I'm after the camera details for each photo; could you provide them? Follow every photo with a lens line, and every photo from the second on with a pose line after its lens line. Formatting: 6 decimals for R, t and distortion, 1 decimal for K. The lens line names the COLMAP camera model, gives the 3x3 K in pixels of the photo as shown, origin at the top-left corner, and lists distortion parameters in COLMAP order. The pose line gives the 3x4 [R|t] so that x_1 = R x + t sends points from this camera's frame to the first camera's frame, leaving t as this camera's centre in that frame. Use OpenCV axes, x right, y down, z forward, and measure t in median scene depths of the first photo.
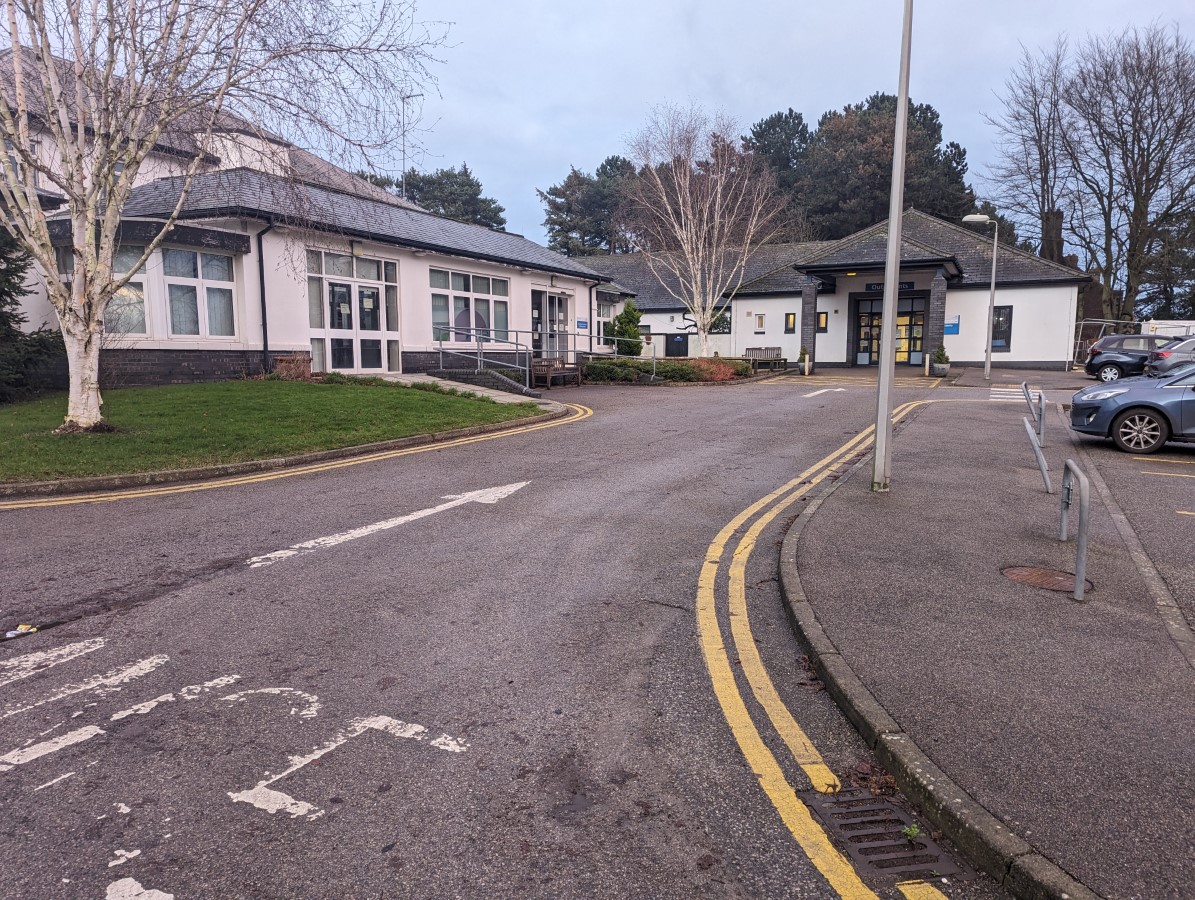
lens RADIAL K [[817.5, 0, 597.5], [0, 817.5, 450.0], [0, 0, 1]] dist [0.018564, -0.001351]
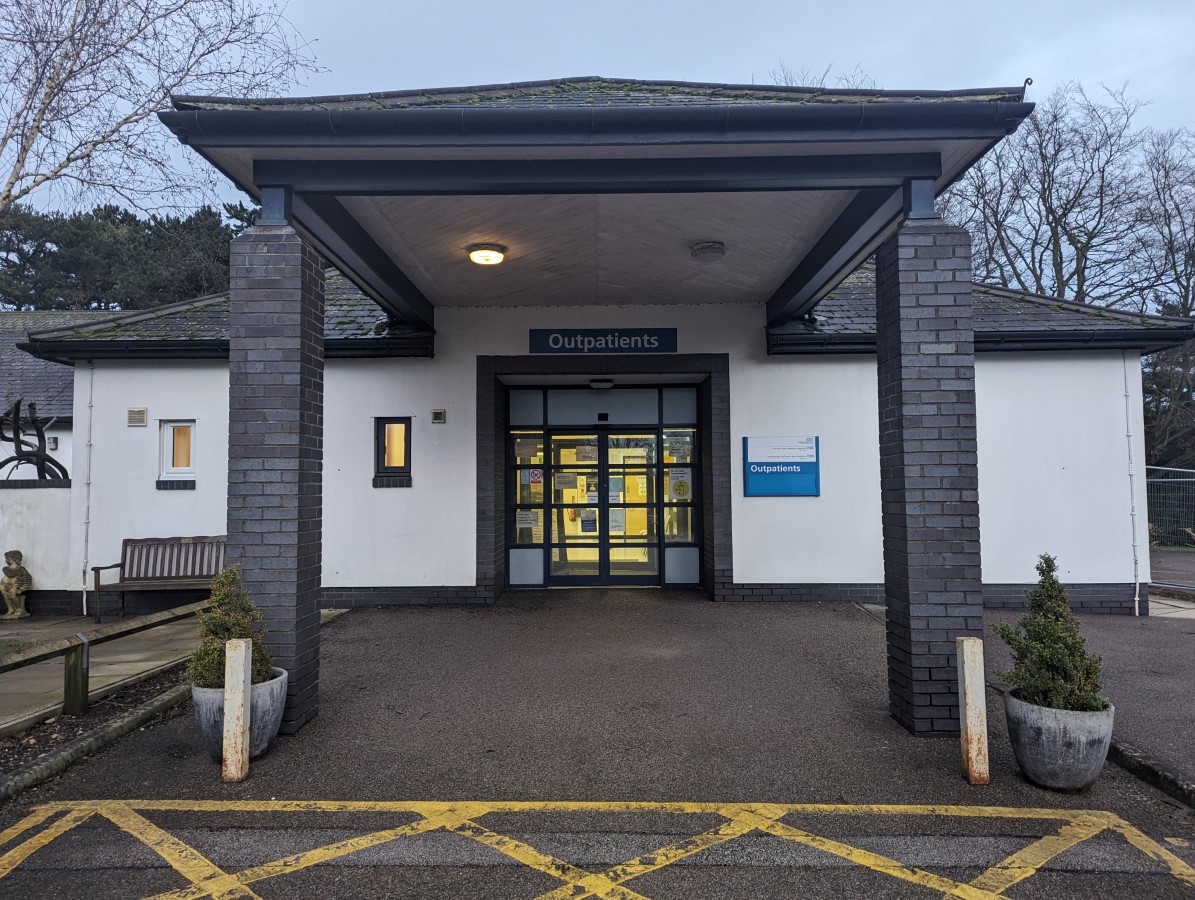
lens RADIAL K [[817.5, 0, 597.5], [0, 817.5, 450.0], [0, 0, 1]] dist [0.018564, -0.001351]
pose [[0.906884, 0.023378, 0.420730, 0.345986], [0.051244, 0.984931, -0.165184, -0.165550], [-0.418252, 0.171363, 0.892020, 1.125757]]
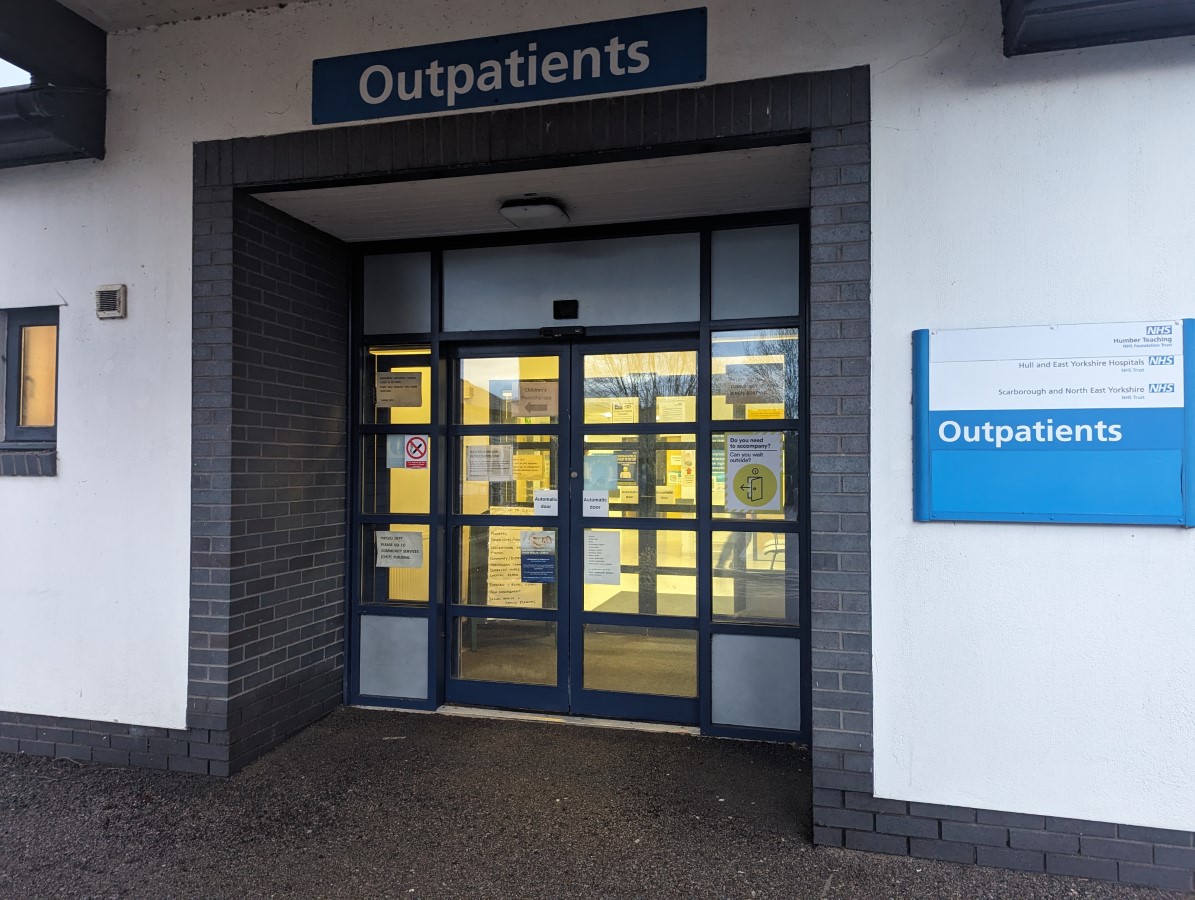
lens RADIAL K [[817.5, 0, 597.5], [0, 817.5, 450.0], [0, 0, 1]] dist [0.018564, -0.001351]
pose [[0.981940, 0.014311, 0.188648, 0.537841], [0.012072, 0.990363, -0.137969, -0.205813], [-0.188805, 0.137754, 0.972305, 1.381362]]
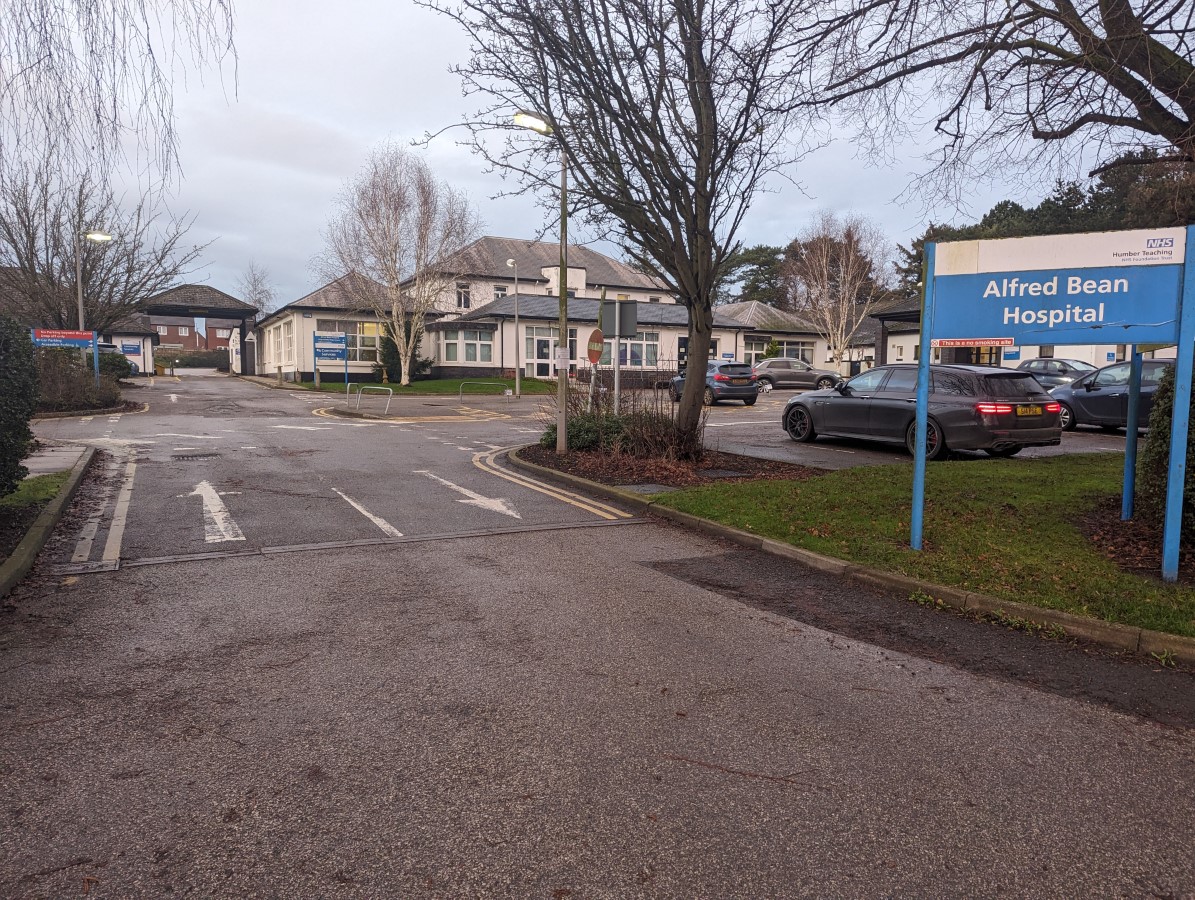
lens RADIAL K [[817.5, 0, 597.5], [0, 817.5, 450.0], [0, 0, 1]] dist [0.018564, -0.001351]
pose [[0.785233, 0.056751, -0.616594, 1.073398], [-0.083538, 0.996396, -0.014679, 0.112380], [0.613539, 0.063036, 0.787145, -0.615514]]
